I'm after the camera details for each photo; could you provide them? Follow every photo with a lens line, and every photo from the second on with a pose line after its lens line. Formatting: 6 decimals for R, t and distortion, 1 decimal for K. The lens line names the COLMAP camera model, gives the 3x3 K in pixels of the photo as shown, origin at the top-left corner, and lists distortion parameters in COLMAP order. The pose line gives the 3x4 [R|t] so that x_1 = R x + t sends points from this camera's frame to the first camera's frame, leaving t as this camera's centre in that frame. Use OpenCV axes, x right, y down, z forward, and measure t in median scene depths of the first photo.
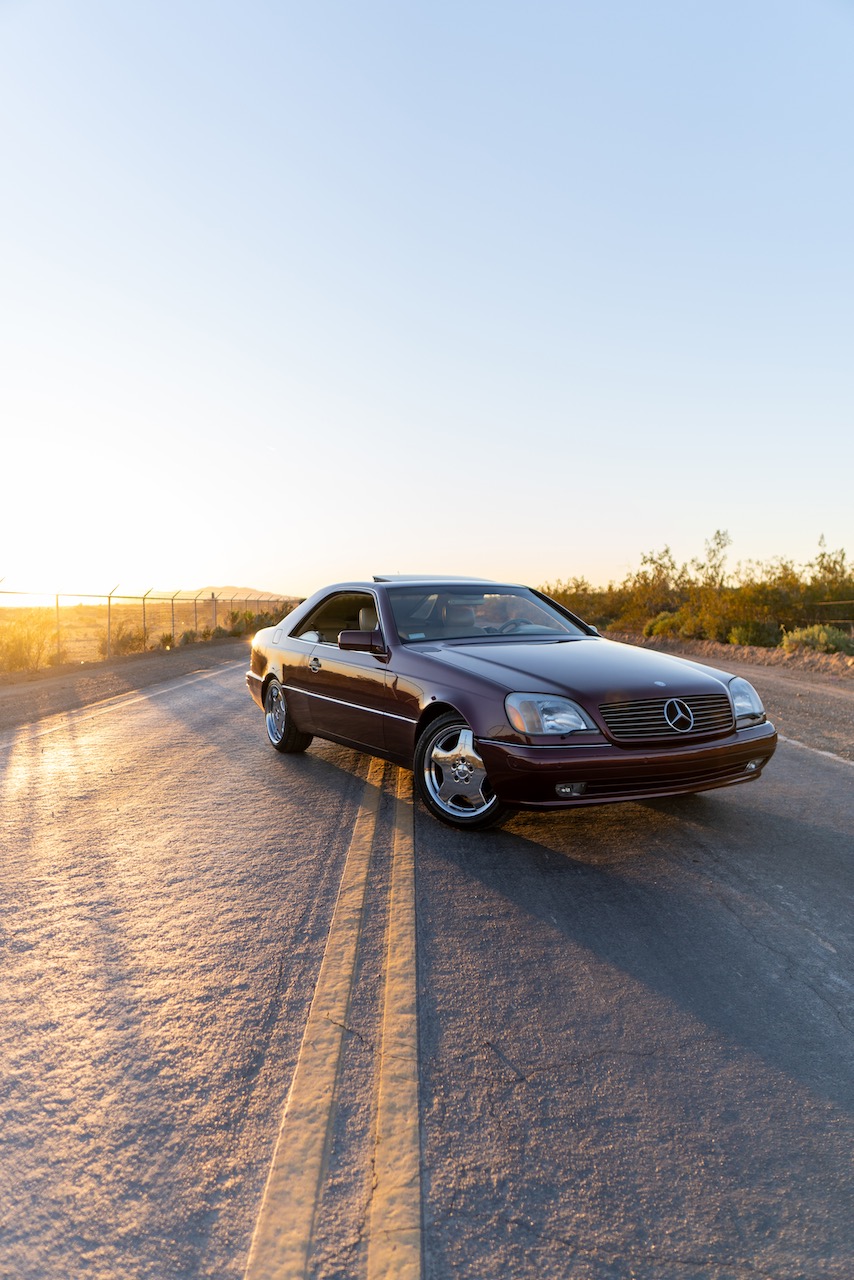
lens RADIAL K [[864.7, 0, 430.4], [0, 864.7, 643.4], [0, 0, 1]] dist [0.001920, -0.011541]
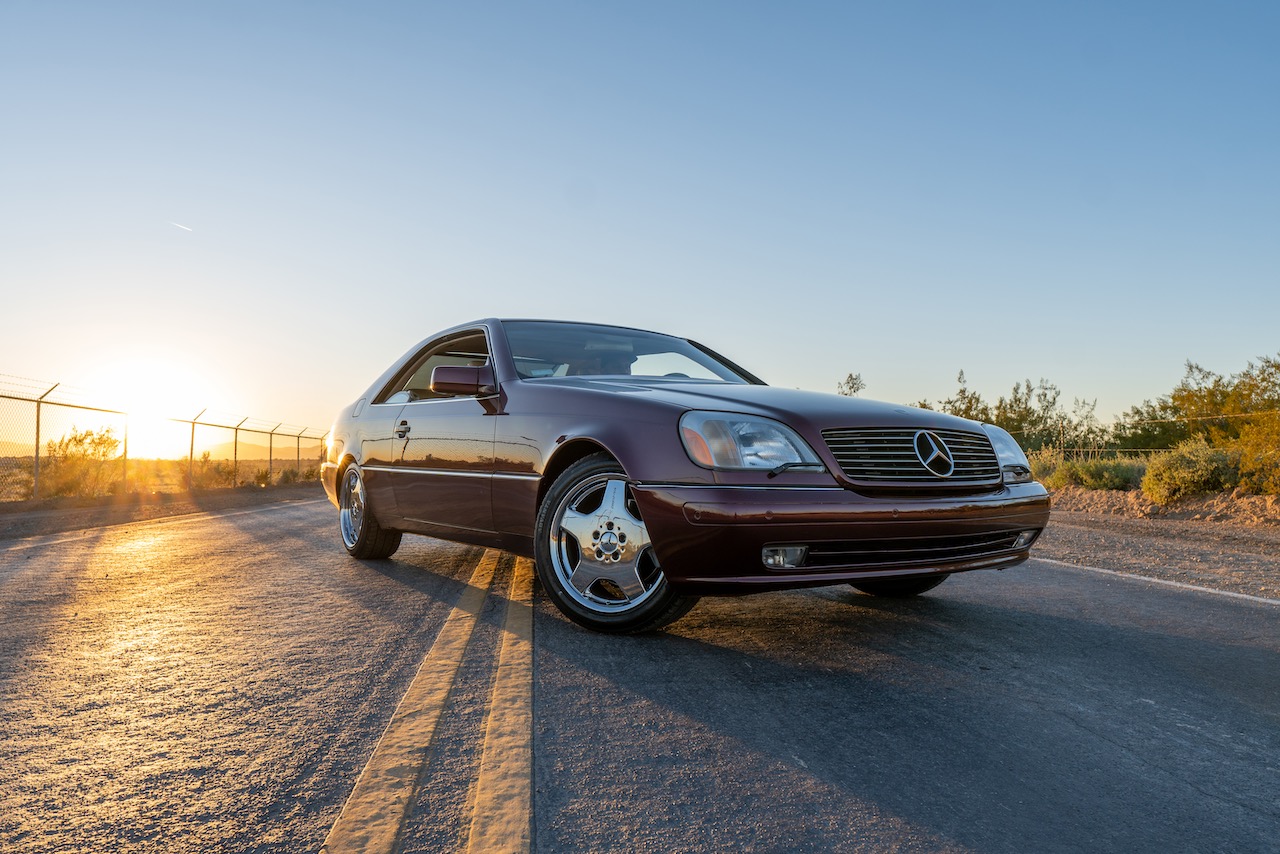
lens RADIAL K [[864.7, 0, 636.2], [0, 864.7, 428.5], [0, 0, 1]] dist [0.001920, -0.011541]
pose [[0.995495, 0.016098, 0.093436, -0.005416], [-0.007859, 0.996100, -0.087885, 0.127670], [-0.094487, 0.086755, 0.991739, 0.364440]]
